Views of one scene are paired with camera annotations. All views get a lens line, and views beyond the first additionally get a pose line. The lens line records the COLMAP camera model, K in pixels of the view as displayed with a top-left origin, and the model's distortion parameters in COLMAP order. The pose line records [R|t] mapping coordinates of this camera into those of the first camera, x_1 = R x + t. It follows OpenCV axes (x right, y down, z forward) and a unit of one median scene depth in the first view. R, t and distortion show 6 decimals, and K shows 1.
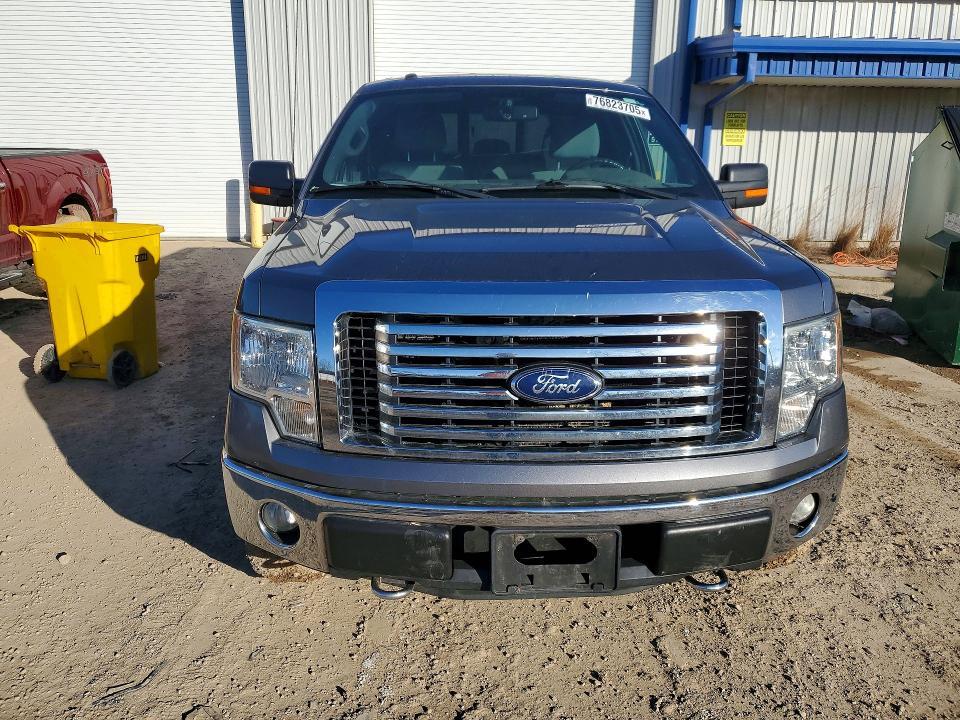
lens RADIAL K [[786.9, 0, 481.9], [0, 786.9, 354.0], [0, 0, 1]] dist [0.006577, 0.004907]
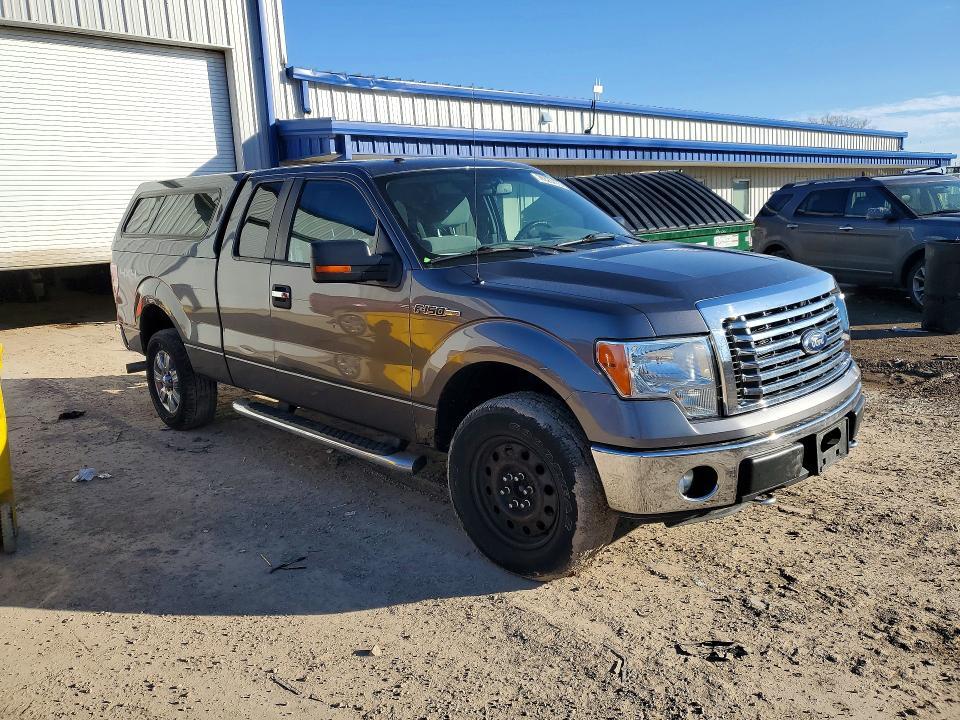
lens RADIAL K [[786.9, 0, 486.1], [0, 786.9, 361.5], [0, 0, 1]] dist [0.006577, 0.004907]
pose [[0.730996, -0.183395, 0.657275, -0.649588], [0.234101, 0.972151, 0.010895, -0.043107], [-0.640969, 0.145905, 0.753572, 0.081355]]
